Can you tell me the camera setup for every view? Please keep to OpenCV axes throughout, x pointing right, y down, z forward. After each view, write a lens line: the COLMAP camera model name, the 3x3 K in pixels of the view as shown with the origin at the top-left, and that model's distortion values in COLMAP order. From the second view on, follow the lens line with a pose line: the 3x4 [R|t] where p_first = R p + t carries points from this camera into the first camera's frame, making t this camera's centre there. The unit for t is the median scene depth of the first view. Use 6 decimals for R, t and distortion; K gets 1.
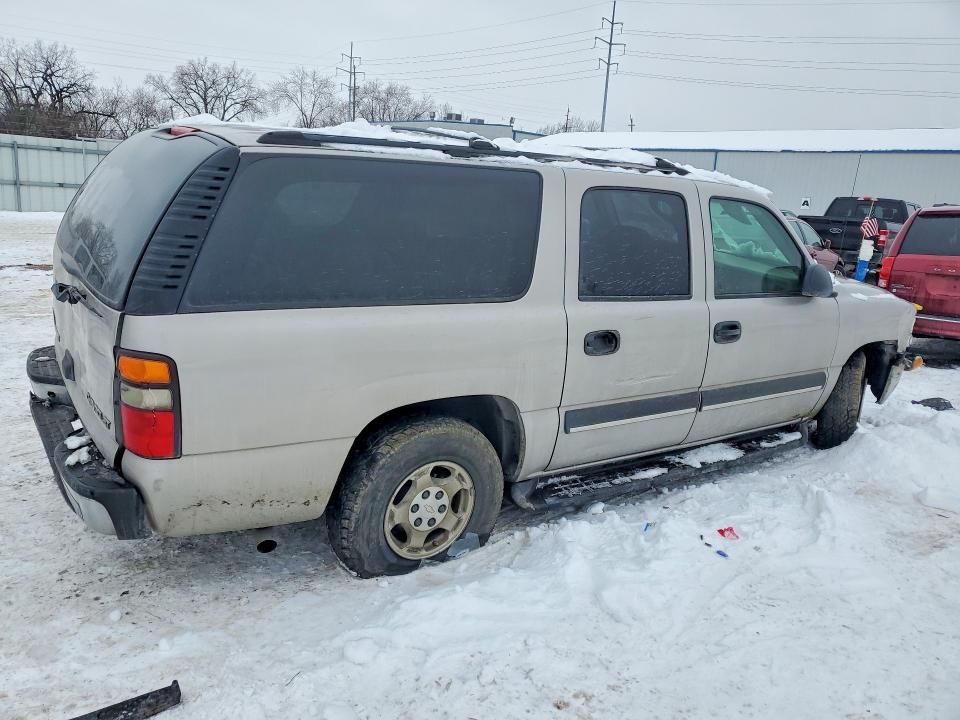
lens RADIAL K [[733.8, 0, 478.6], [0, 733.8, 361.7], [0, 0, 1]] dist [0.047709, 0.004290]
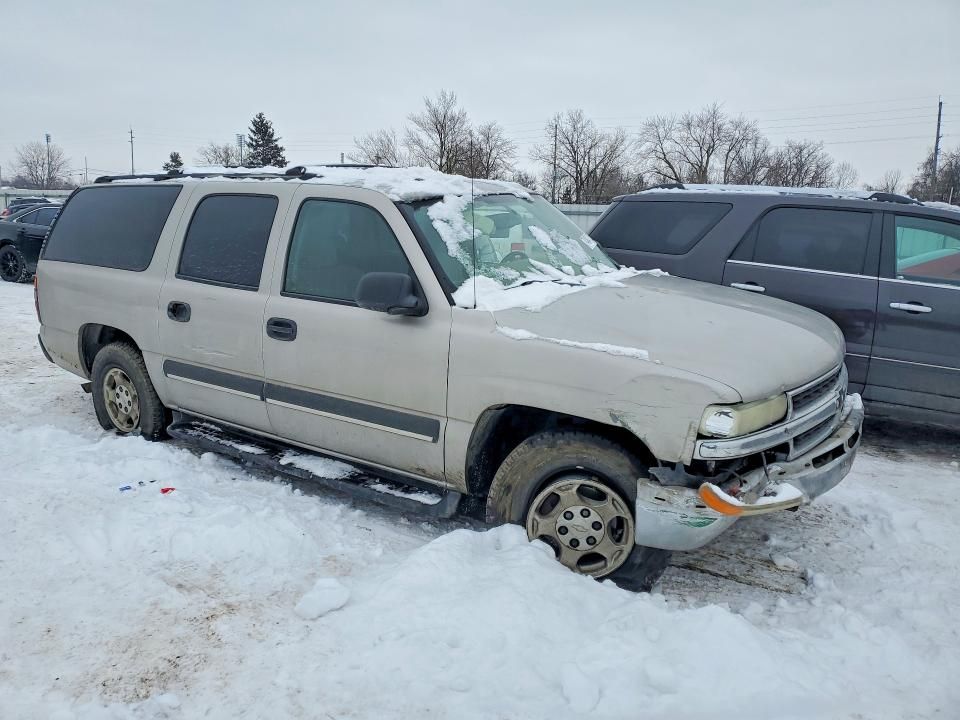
lens RADIAL K [[733.8, 0, 477.1], [0, 733.8, 354.8], [0, 0, 1]] dist [0.047709, 0.004290]
pose [[0.350901, 0.117405, -0.929023, 1.411587], [-0.226092, 0.973380, 0.037613, -0.107633], [0.908708, 0.196846, 0.368104, 0.911318]]
